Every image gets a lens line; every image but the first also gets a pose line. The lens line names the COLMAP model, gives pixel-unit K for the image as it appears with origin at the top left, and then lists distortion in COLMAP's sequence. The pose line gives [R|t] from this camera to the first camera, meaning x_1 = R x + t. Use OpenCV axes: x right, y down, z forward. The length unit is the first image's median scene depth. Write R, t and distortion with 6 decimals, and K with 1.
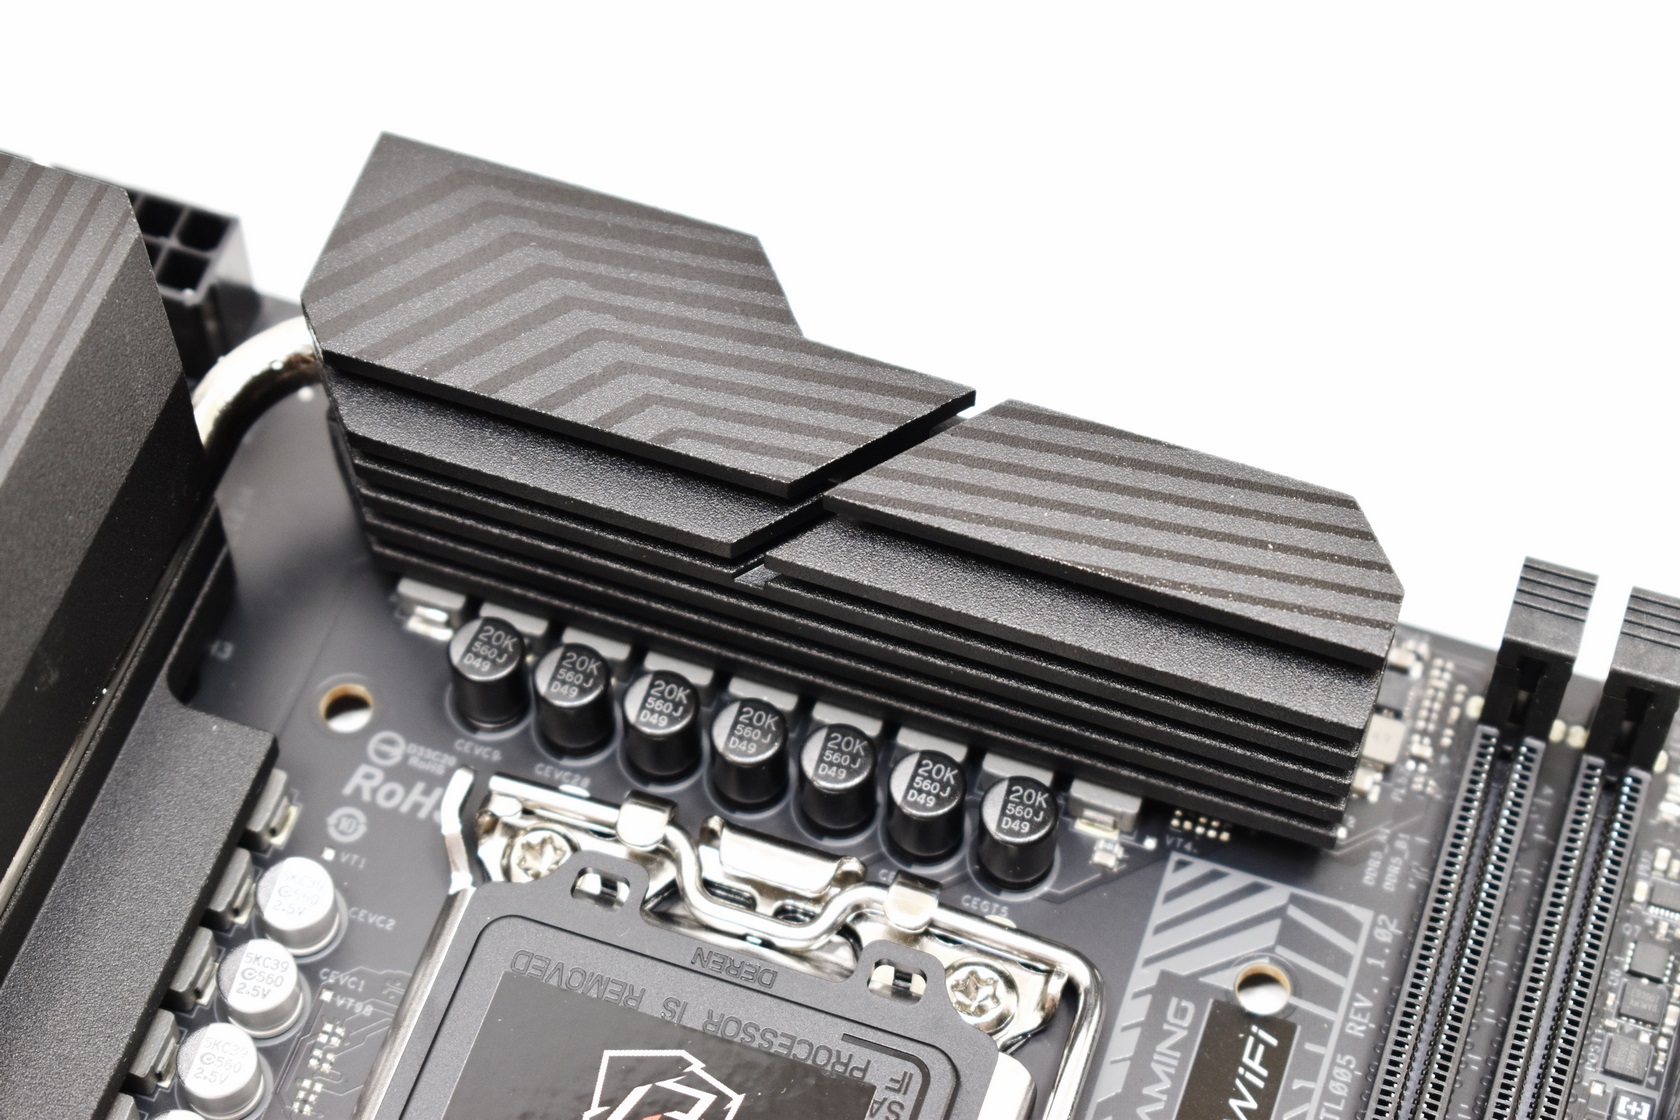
lens RADIAL K [[3797.6, 0, 840.0], [0, 3797.6, 560.0], [0, 0, 1]] dist [0.029597, 0.089344]
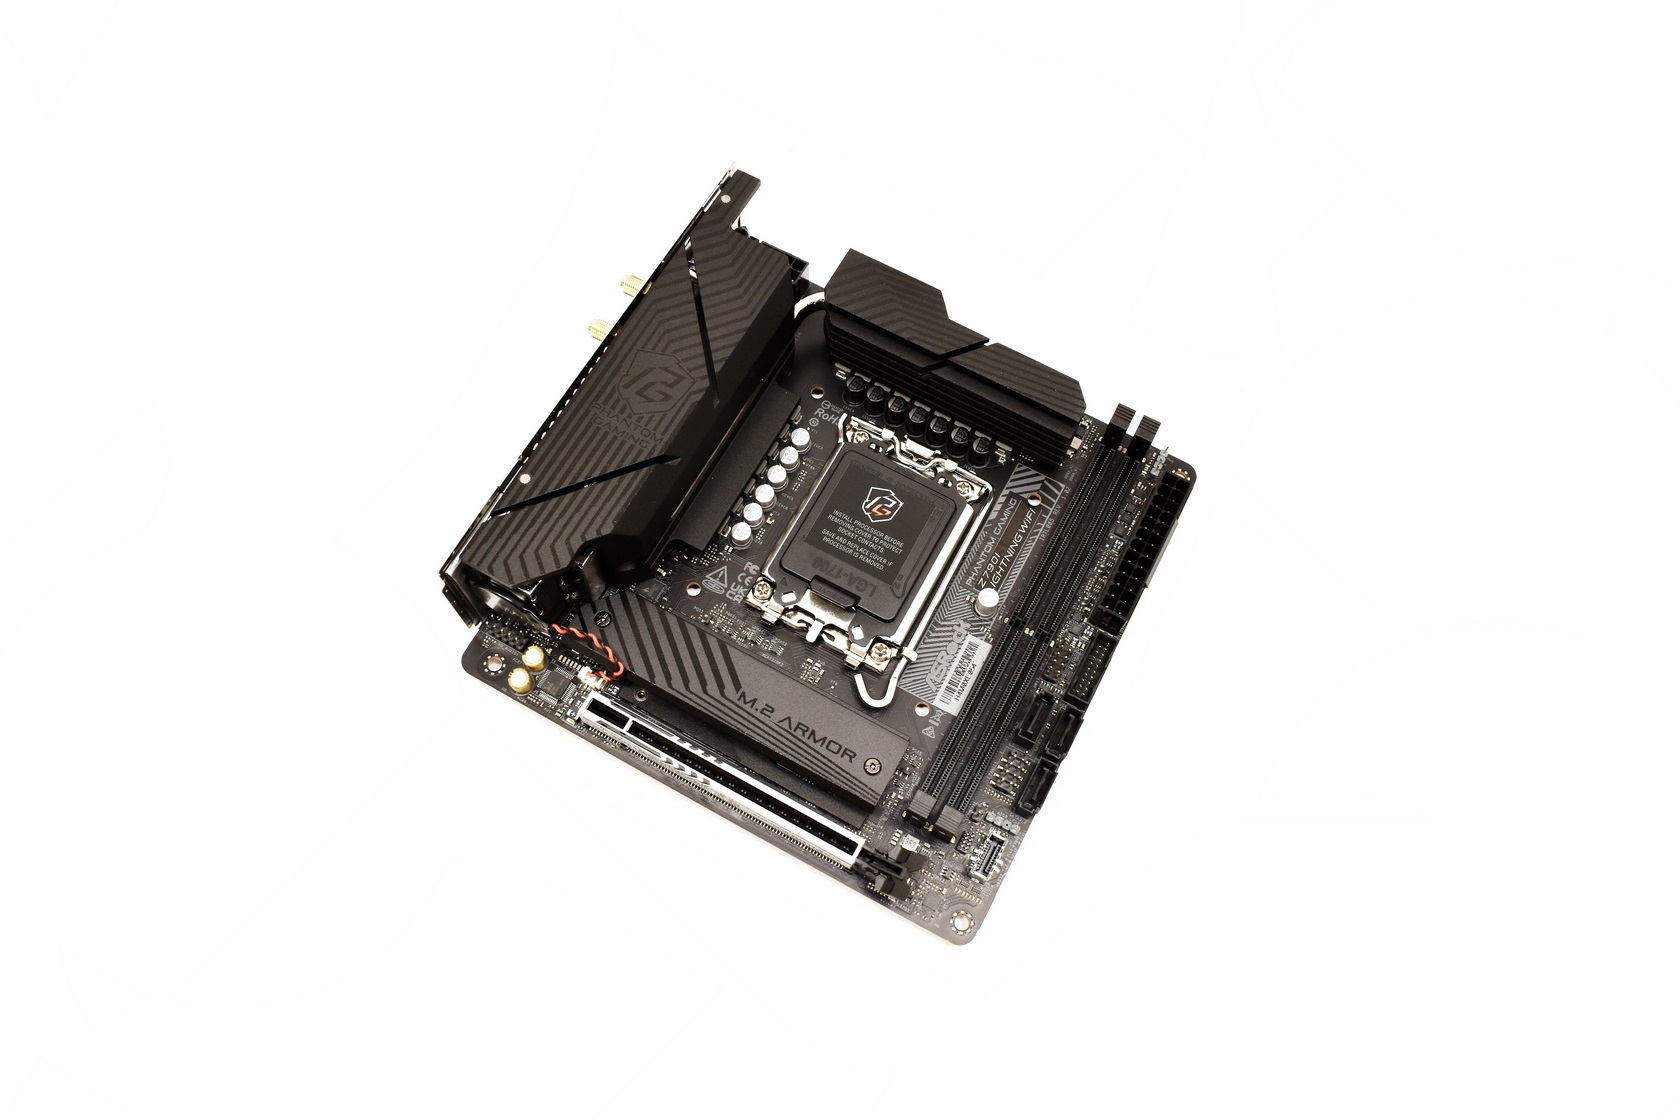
lens RADIAL K [[1305.9, 0, 840.0], [0, 1305.9, 560.0], [0, 0, 1]] dist [-0.094876, -0.000274]
pose [[0.985458, 0.165020, -0.040498, -0.024326], [-0.156949, 0.975343, 0.155158, -0.005700], [0.065103, -0.146545, 0.987059, -0.374311]]
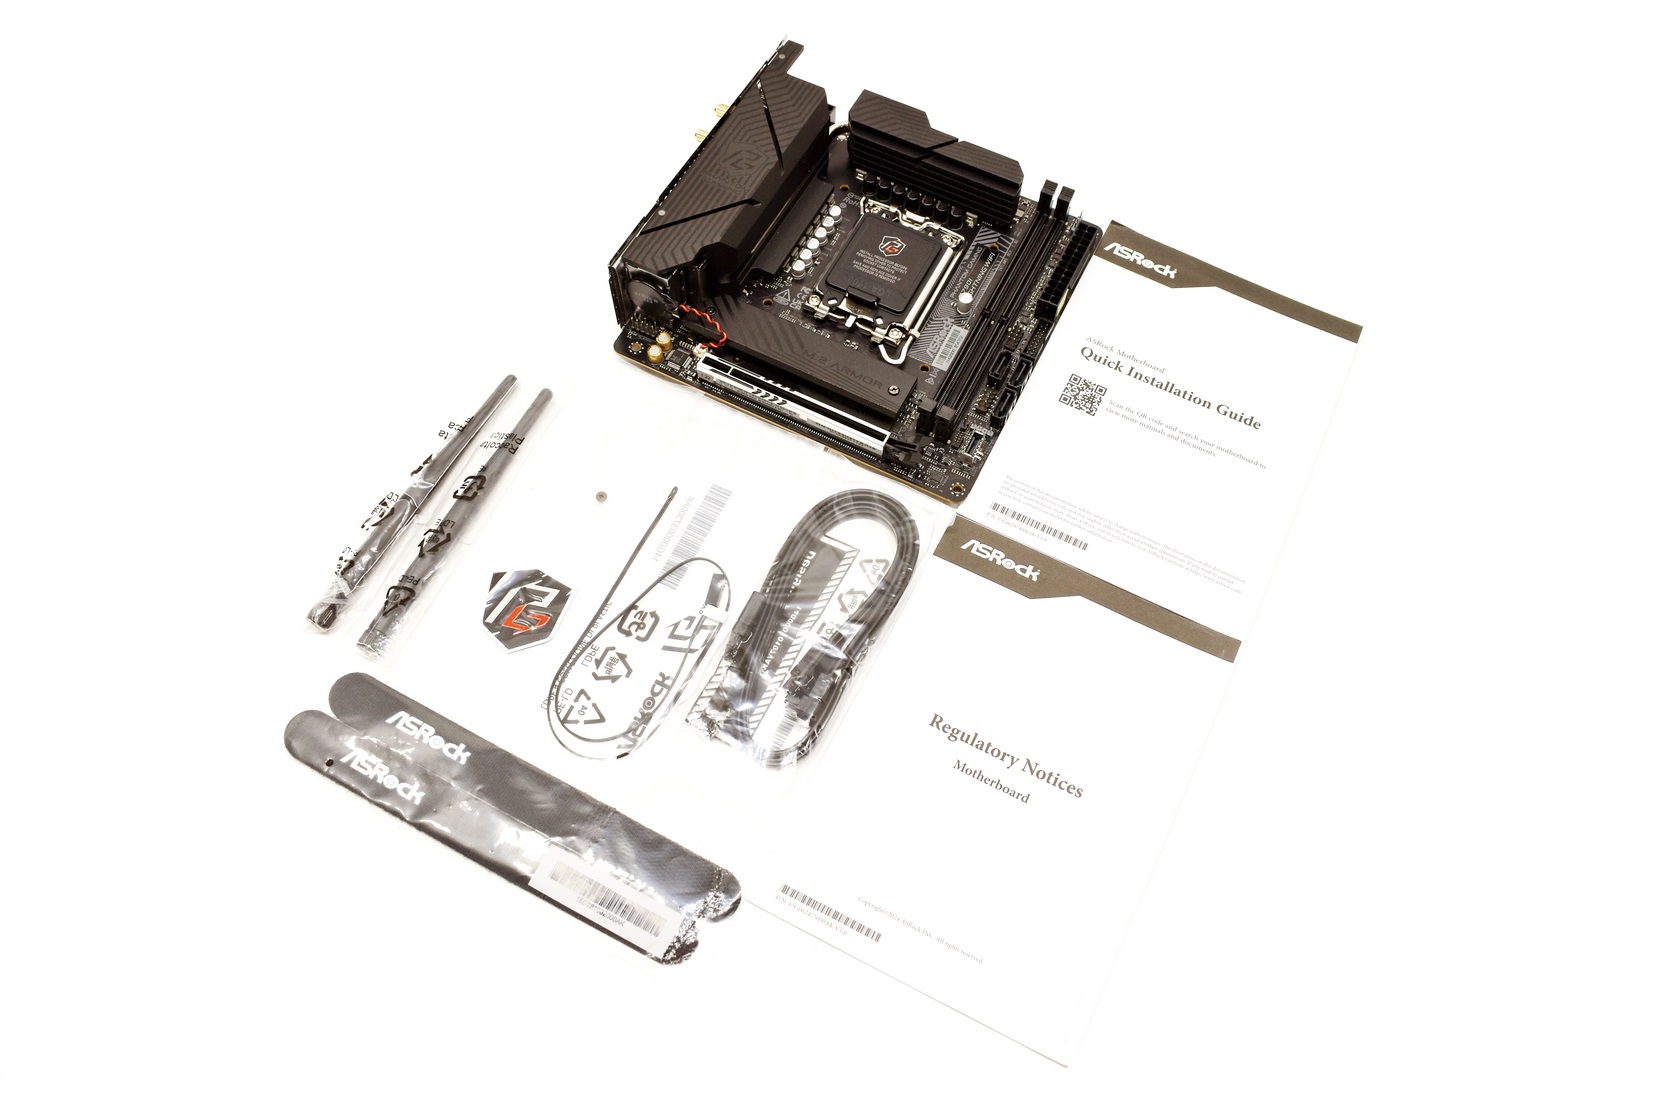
lens RADIAL K [[1289.5, 0, 840.6], [0, 1289.5, 494.6], [0, 0, 1]] dist [-0.088122, 0.000104]
pose [[0.990466, 0.130440, -0.044296, 0.013276], [-0.128992, 0.991058, 0.034128, 0.457173], [0.048352, -0.028088, 0.998435, -1.021361]]
